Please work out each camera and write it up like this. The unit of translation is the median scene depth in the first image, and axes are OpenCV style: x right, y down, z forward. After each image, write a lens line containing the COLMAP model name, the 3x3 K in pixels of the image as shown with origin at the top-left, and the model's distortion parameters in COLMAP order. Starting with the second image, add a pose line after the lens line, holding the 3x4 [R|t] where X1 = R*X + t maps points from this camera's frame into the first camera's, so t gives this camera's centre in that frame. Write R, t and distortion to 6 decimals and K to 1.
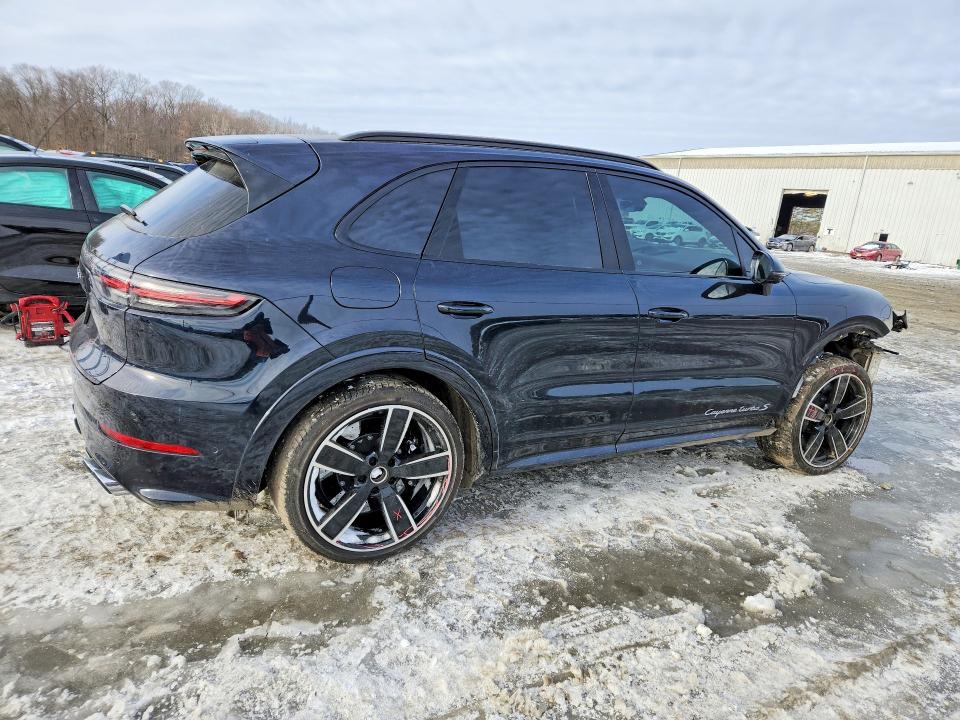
lens RADIAL K [[759.3, 0, 478.8], [0, 759.3, 361.8], [0, 0, 1]] dist [0.002198, 0.003100]
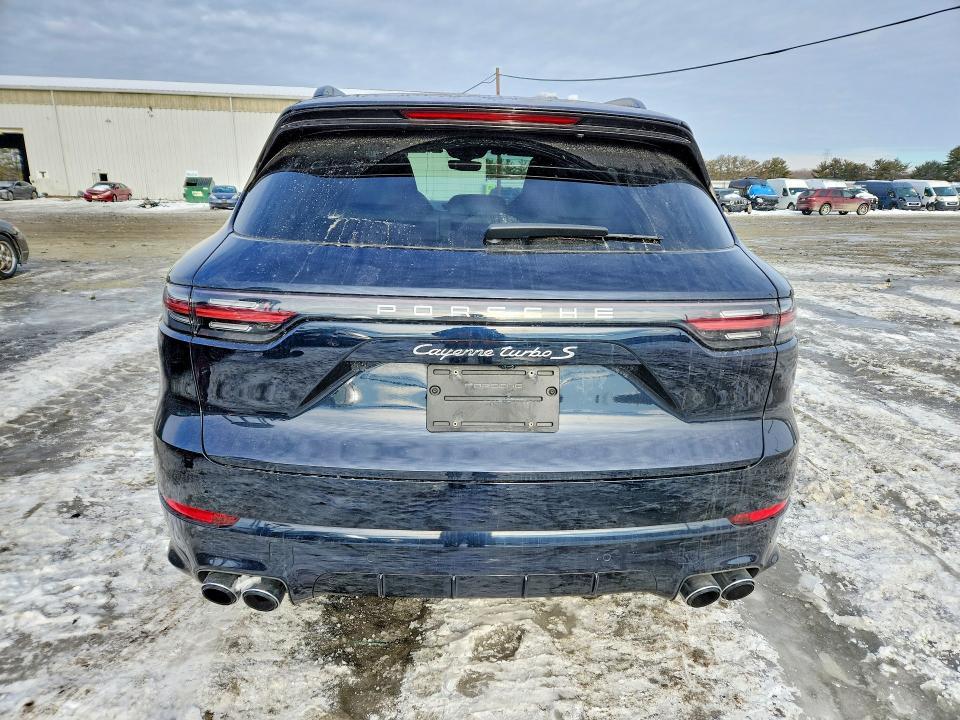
lens RADIAL K [[759.3, 0, 479.0], [0, 759.3, 357.9], [0, 0, 1]] dist [0.002198, 0.003100]
pose [[0.313313, -0.285103, 0.905843, -1.114591], [0.205441, 0.951631, 0.228457, -0.262672], [-0.927162, 0.114519, 0.356731, 0.889390]]
